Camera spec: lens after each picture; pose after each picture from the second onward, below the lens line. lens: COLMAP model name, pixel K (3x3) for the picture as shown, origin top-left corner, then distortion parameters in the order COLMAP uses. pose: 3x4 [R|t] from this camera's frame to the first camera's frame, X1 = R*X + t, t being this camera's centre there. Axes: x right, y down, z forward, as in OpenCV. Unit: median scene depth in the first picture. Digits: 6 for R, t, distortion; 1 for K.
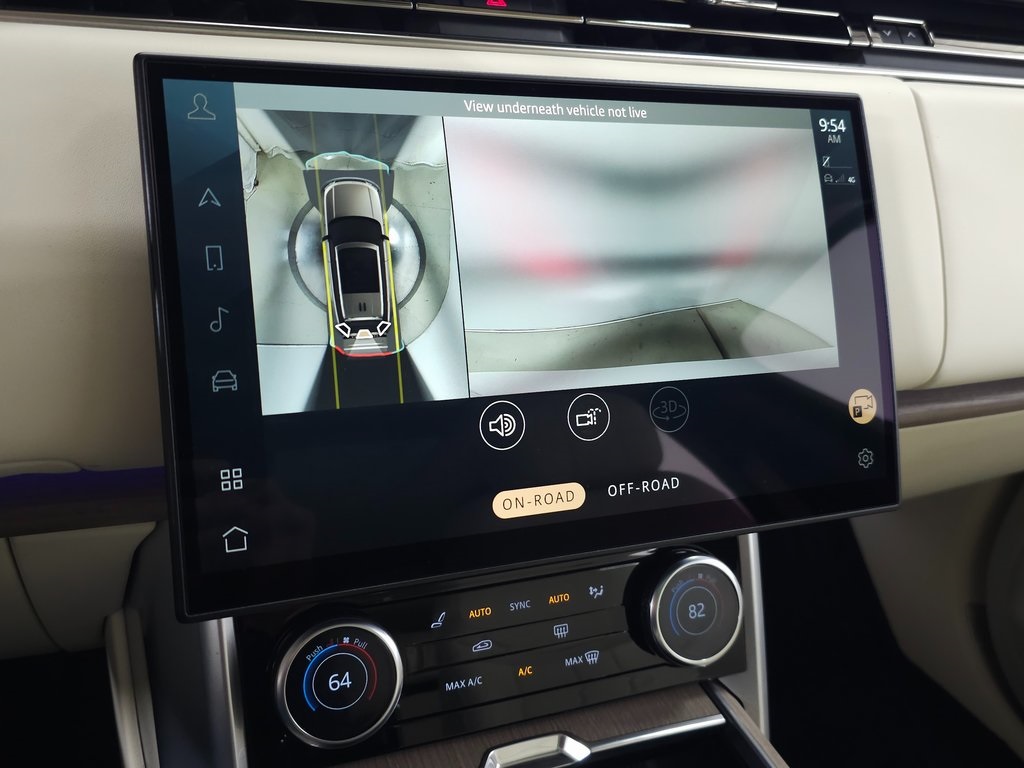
lens RADIAL K [[969.2, 0, 512.0], [0, 969.2, 384.0], [0, 0, 1]] dist [0.012421, -0.000312]
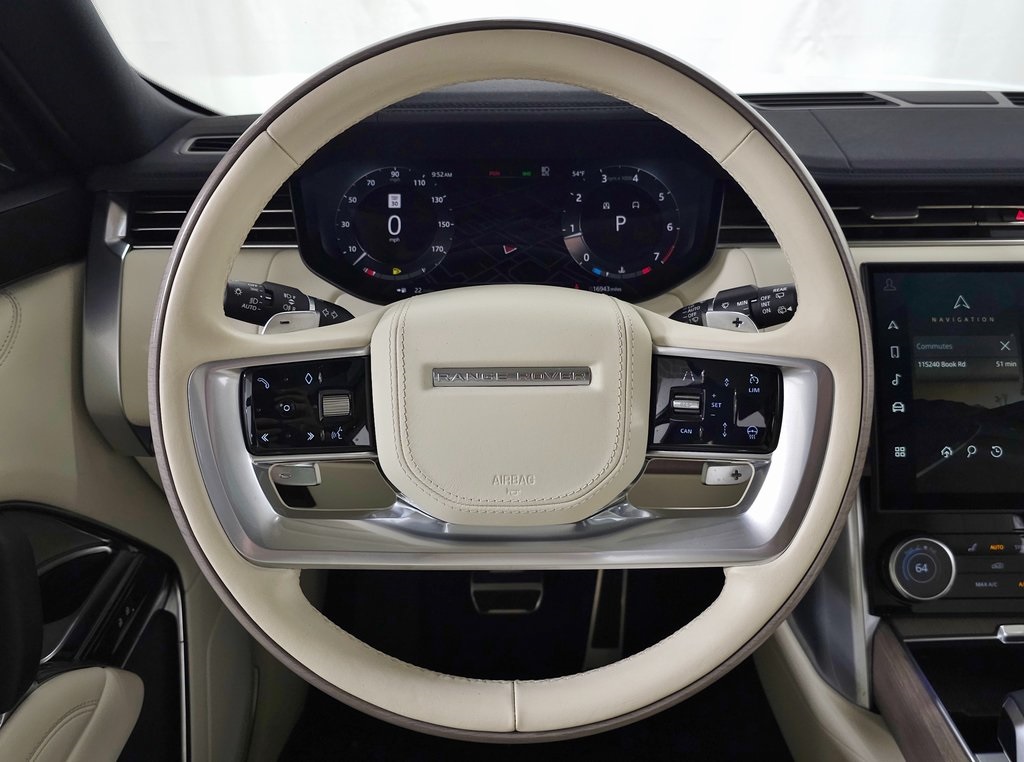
lens RADIAL K [[813.0, 0, 517.7], [0, 813.0, 382.3], [0, 0, 1]] dist [0.077681, -0.122308]
pose [[0.915851, 0.038198, -0.399697, -0.244131], [-0.066548, 0.996137, -0.057288, 0.075291], [0.395965, 0.079066, 0.914855, -0.761551]]
